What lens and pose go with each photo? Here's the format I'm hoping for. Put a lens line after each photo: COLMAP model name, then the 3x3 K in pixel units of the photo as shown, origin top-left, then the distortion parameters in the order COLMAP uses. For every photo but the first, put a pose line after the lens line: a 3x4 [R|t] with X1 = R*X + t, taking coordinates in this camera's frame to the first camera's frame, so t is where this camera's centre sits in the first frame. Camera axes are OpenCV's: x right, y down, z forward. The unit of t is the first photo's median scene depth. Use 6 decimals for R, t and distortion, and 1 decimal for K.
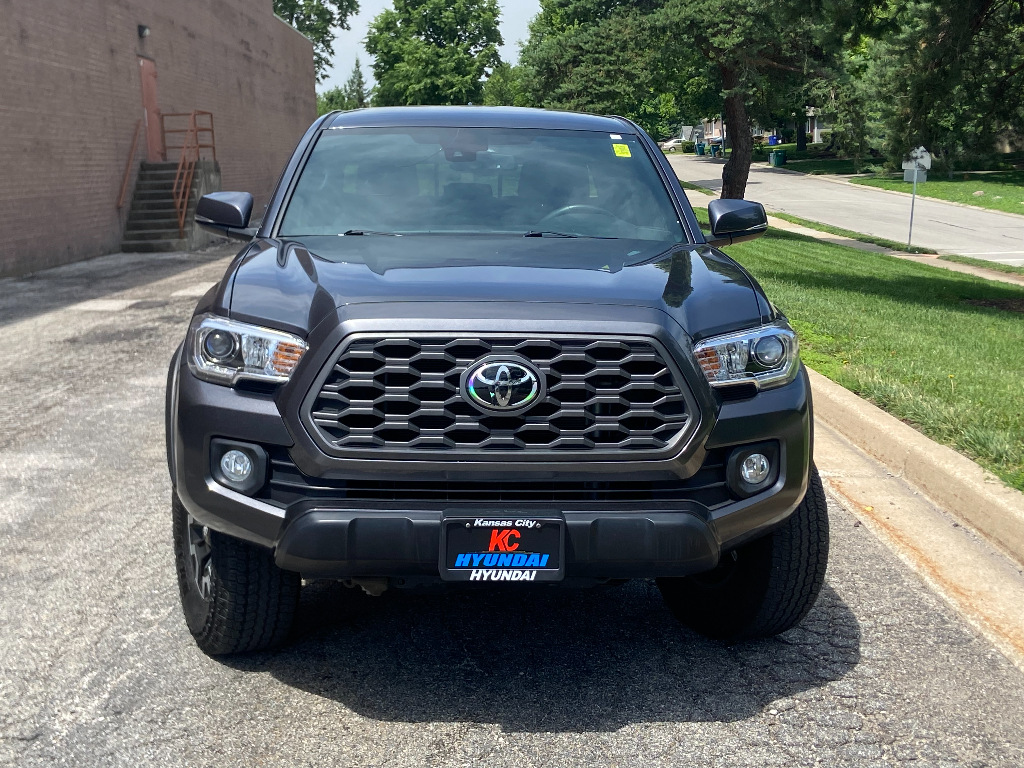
lens RADIAL K [[1387.3, 0, 508.9], [0, 1387.3, 388.0], [0, 0, 1]] dist [0.077078, 0.000000]
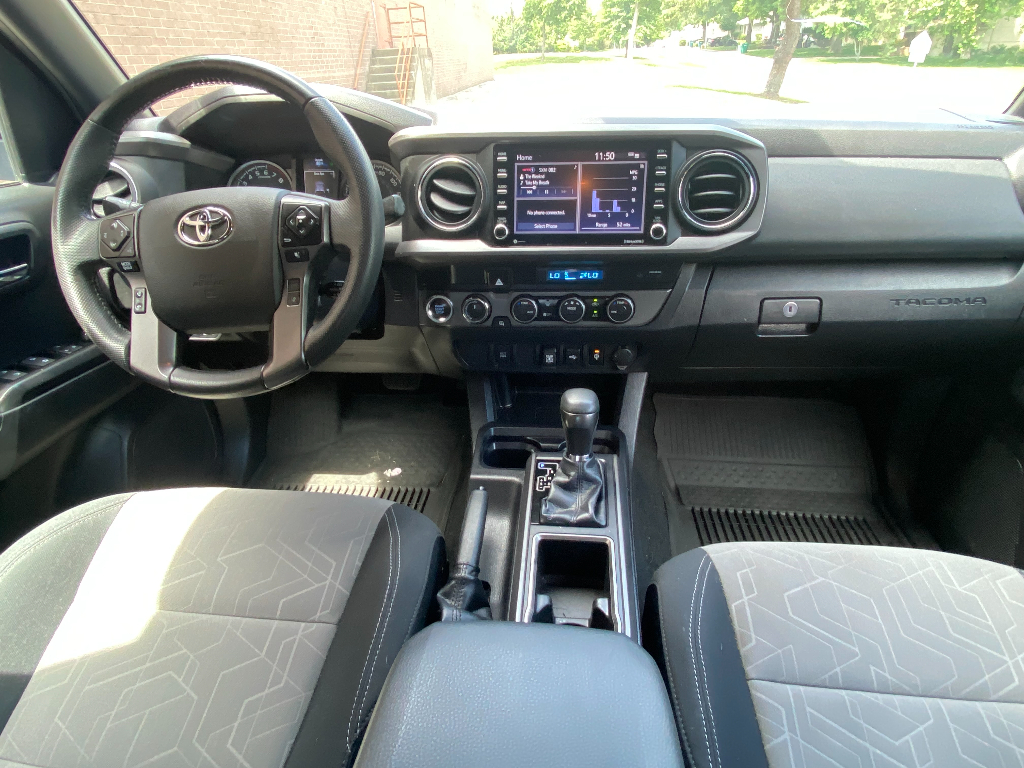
lens RADIAL K [[556.6, 0, 514.4], [0, 556.6, 376.8], [0, 0, 1]] dist [0.035579, -0.020060]
pose [[0.995846, 0.040688, -0.081460, -0.072853], [-0.009395, 0.935750, 0.352538, -0.060168], [0.090571, -0.350308, 0.932245, 0.405585]]
